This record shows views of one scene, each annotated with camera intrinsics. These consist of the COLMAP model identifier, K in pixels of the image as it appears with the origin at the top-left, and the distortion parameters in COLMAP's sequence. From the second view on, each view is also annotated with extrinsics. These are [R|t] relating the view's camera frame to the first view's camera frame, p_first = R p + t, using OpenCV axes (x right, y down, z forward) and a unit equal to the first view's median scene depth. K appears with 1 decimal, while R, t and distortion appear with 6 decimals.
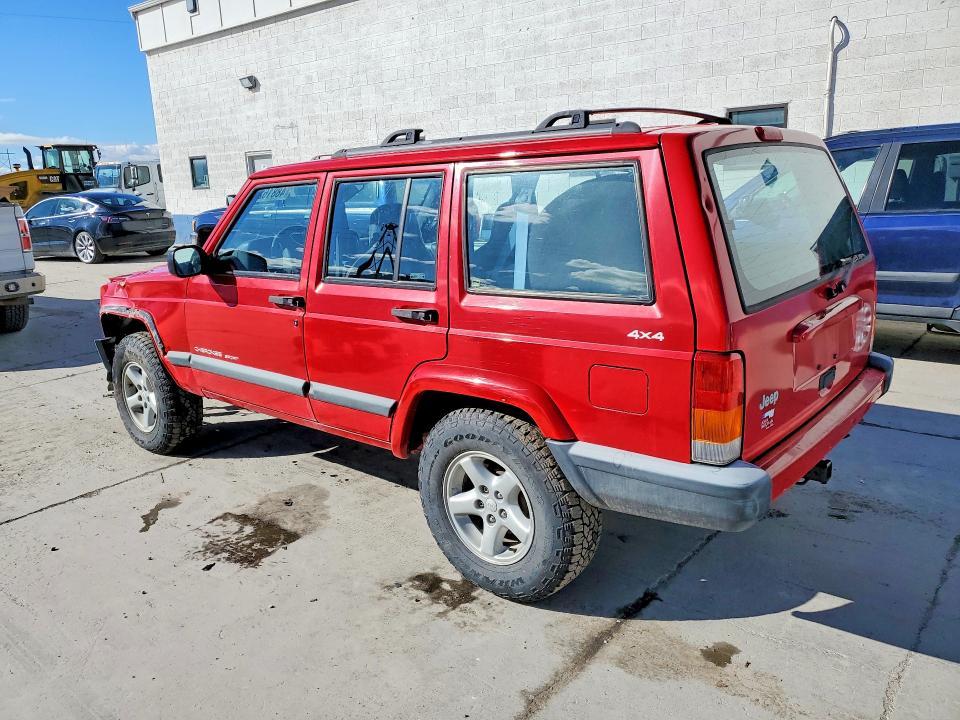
lens RADIAL K [[743.2, 0, 448.3], [0, 743.2, 338.8], [0, 0, 1]] dist [0.022890, -0.001009]
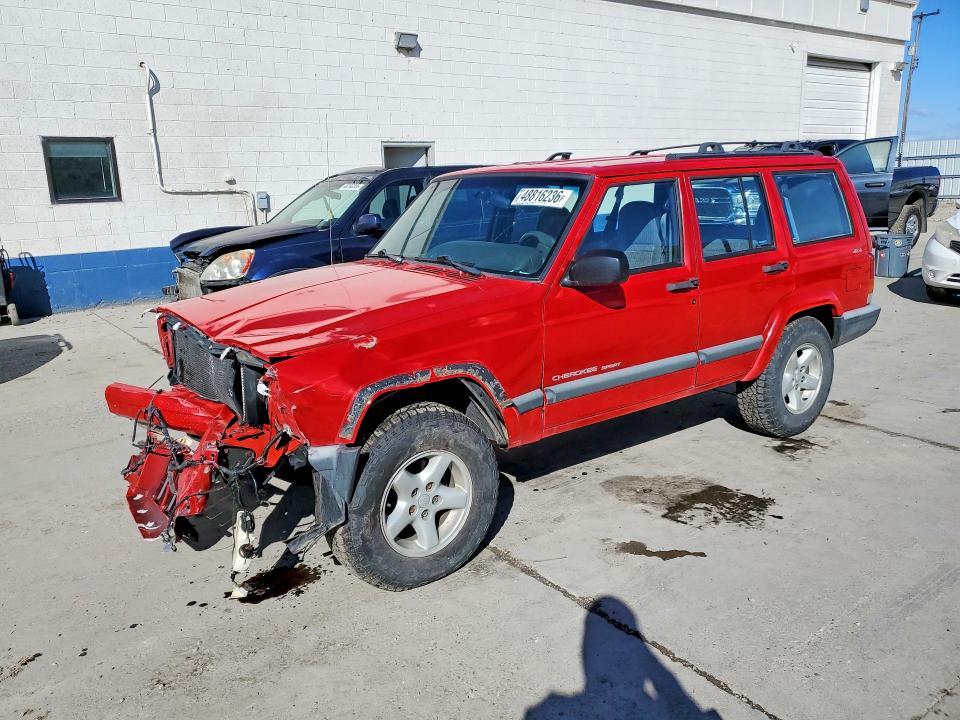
lens RADIAL K [[739.1, 0, 479.7], [0, 739.1, 344.7], [0, 0, 1]] dist [0.017351, 0.001306]
pose [[0.205115, -0.169232, 0.963996, -1.251576], [0.227546, 0.966195, 0.121202, -0.154415], [-0.951920, 0.194493, 0.236689, 0.969128]]
